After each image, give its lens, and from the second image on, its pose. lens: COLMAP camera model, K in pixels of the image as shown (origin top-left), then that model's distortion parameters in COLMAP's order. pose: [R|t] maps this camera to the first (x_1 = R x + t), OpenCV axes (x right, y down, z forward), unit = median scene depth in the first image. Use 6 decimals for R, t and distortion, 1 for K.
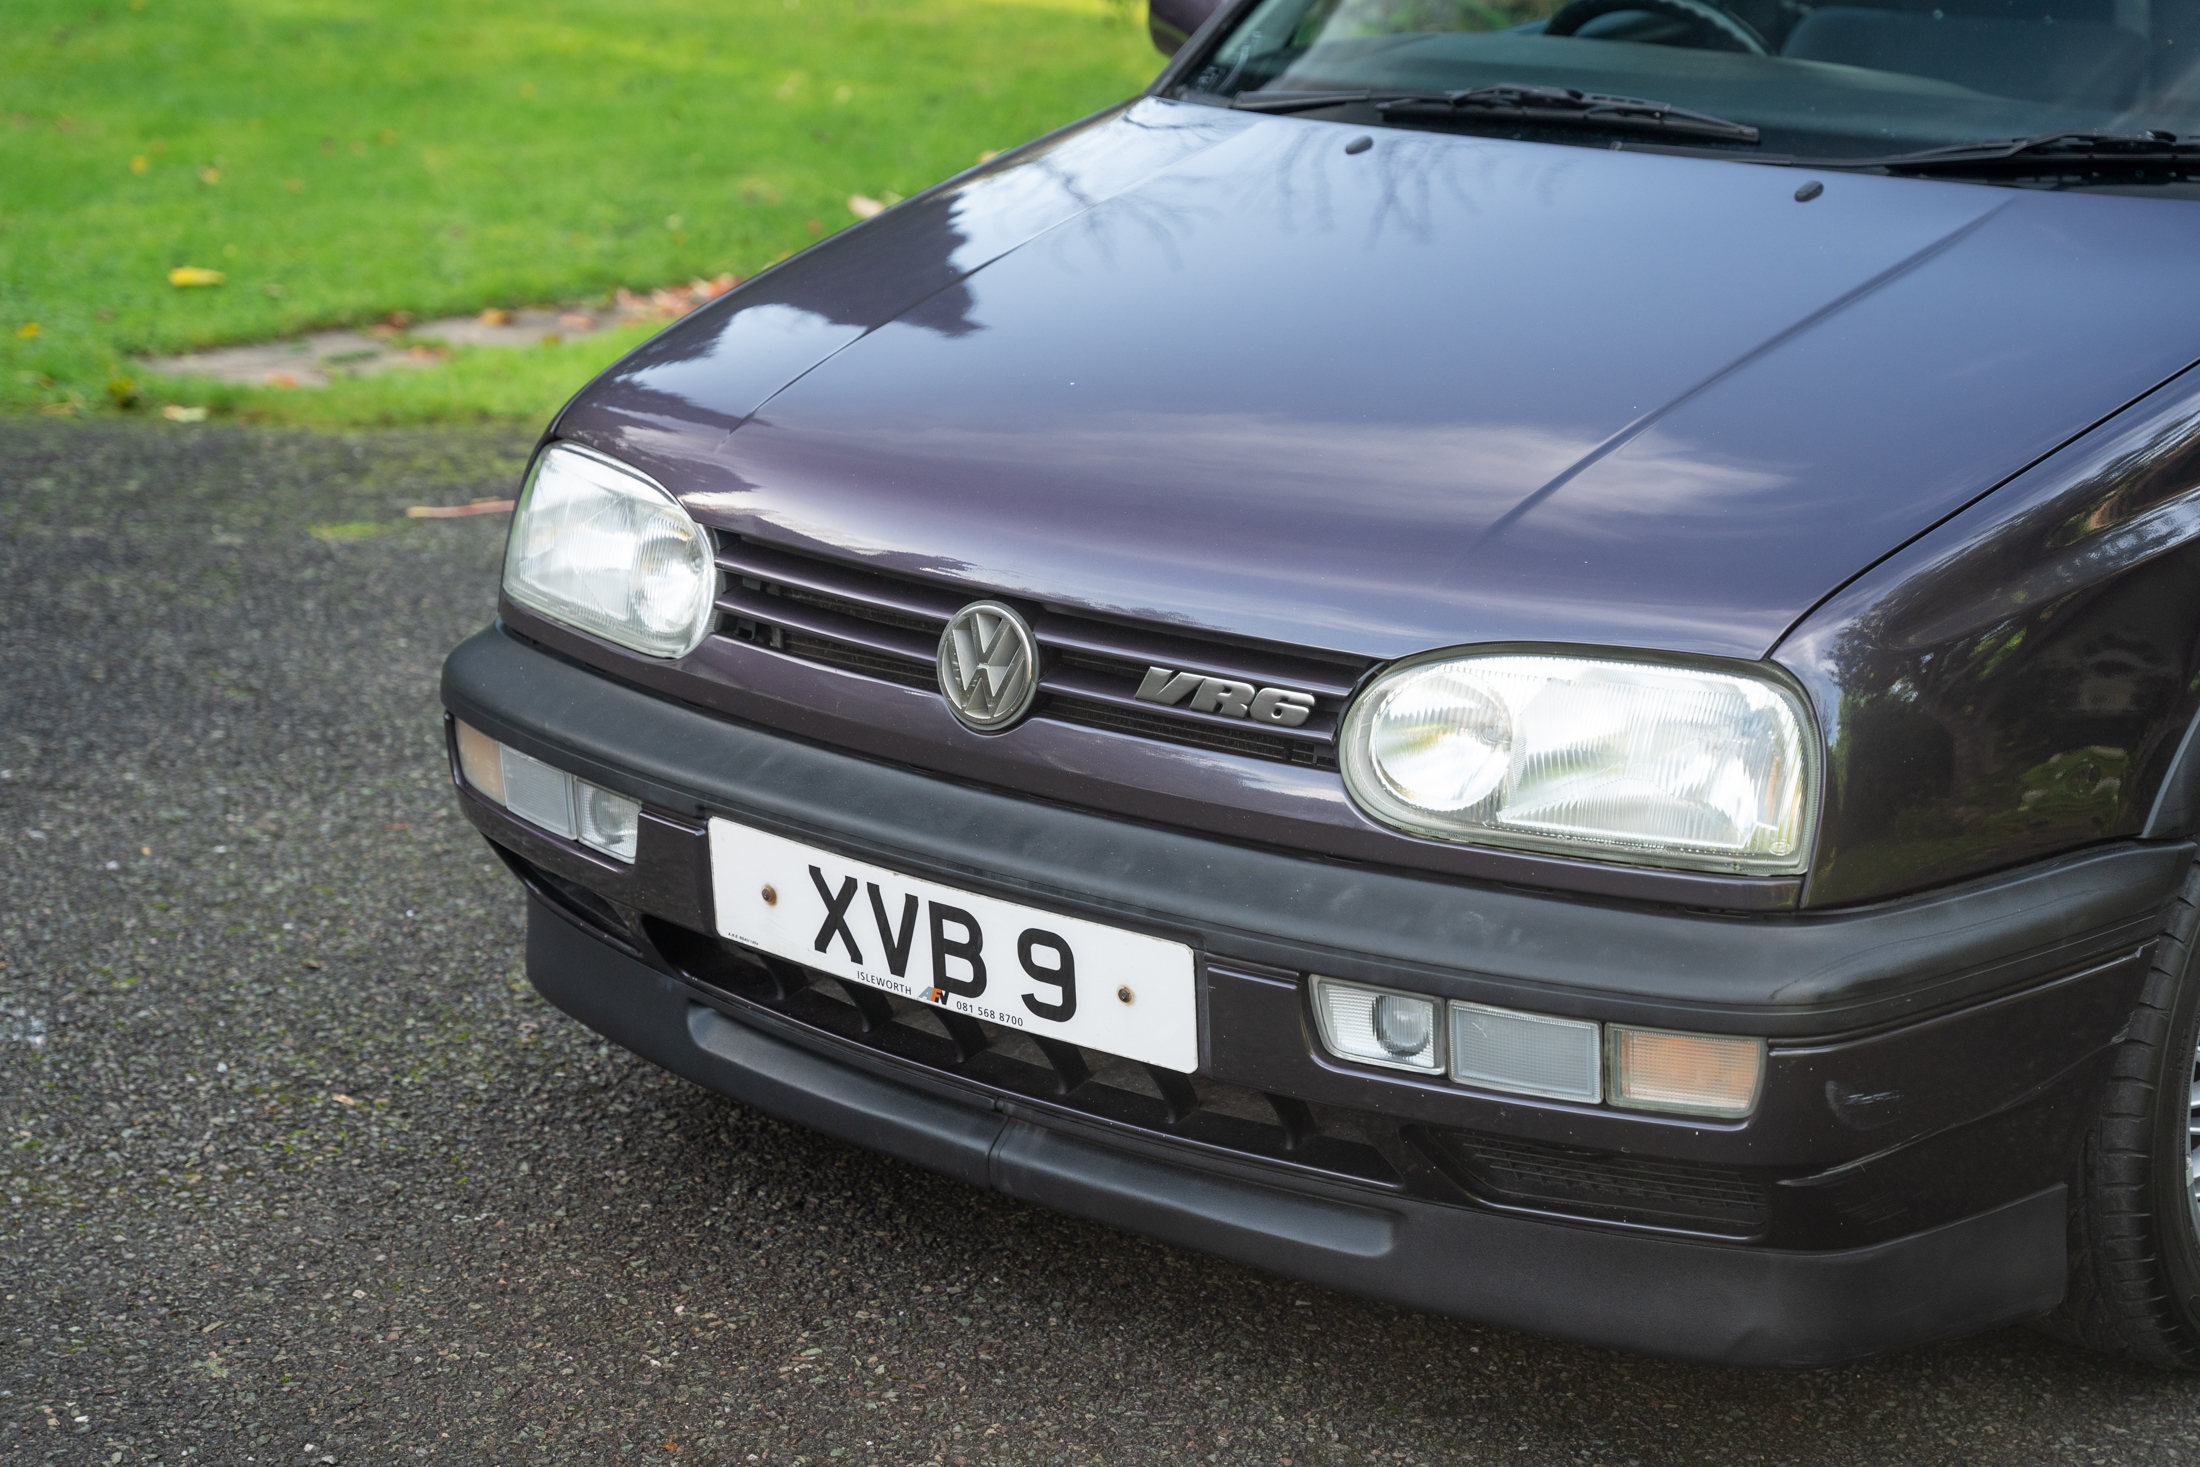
lens RADIAL K [[4177.7, 0, 1100.0], [0, 4177.7, 733.5], [0, 0, 1]] dist [0.294381, 0.233867]
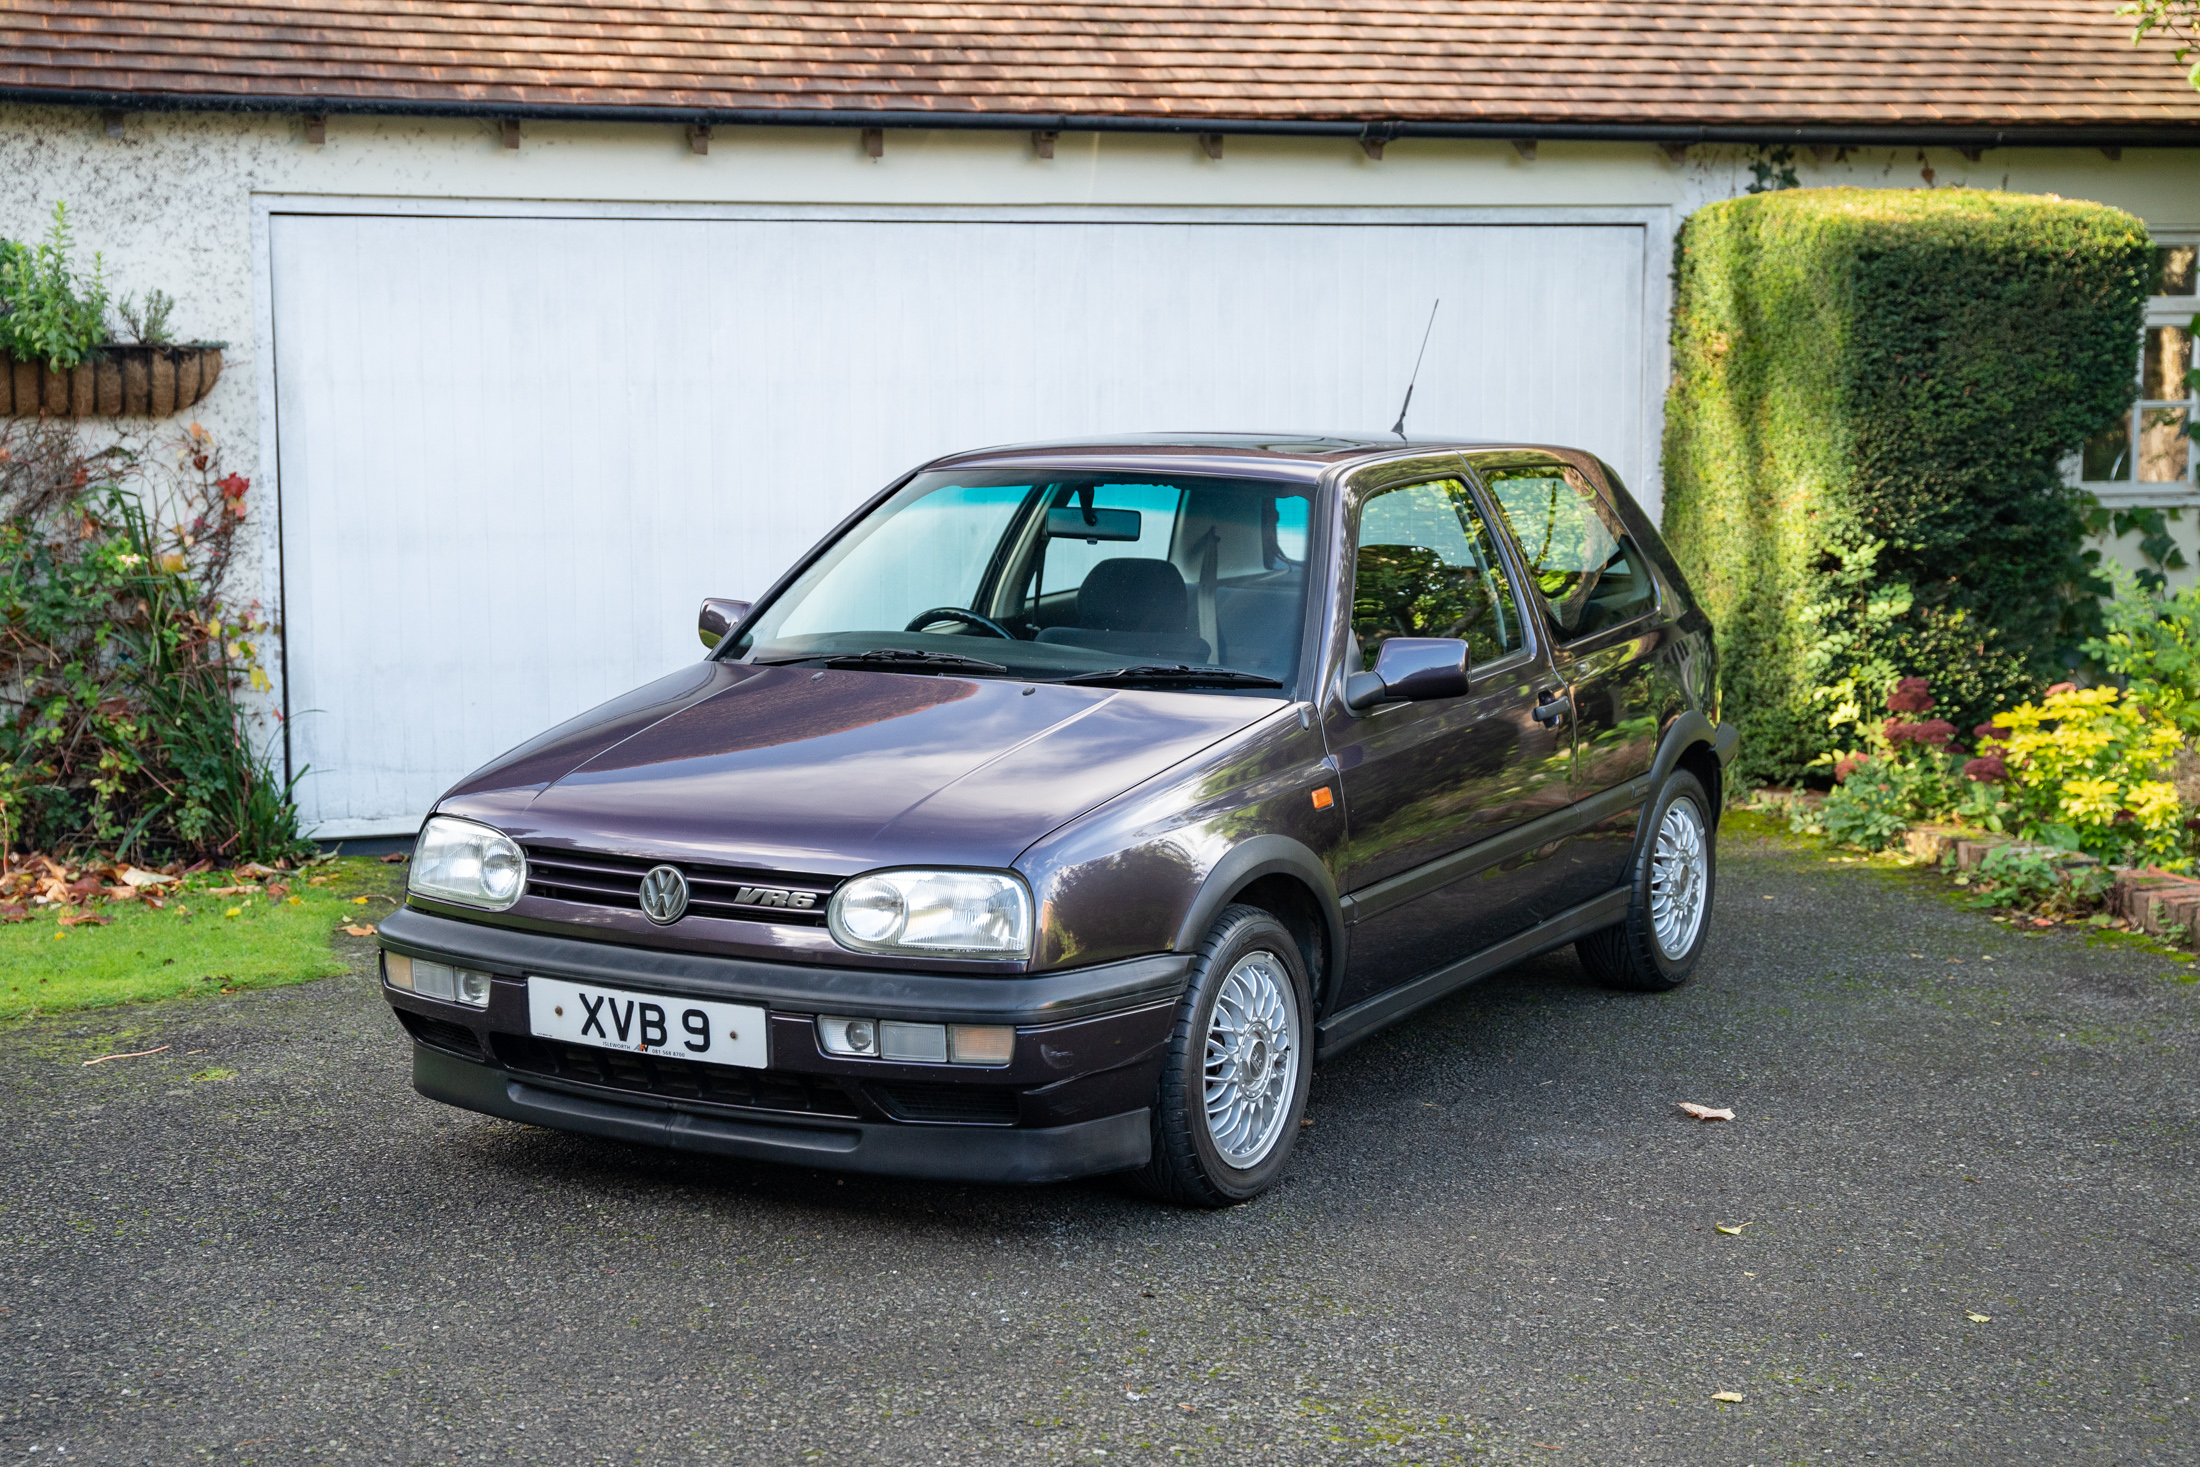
lens RADIAL K [[3391.7, 0, 1100.0], [0, 3391.7, 733.5], [0, 0, 1]] dist [0.058521, 0.326653]
pose [[0.986633, -0.016292, 0.162142, -0.088647], [0.042093, 0.986703, -0.156990, 0.189561], [-0.157428, 0.161716, 0.974199, -0.783735]]
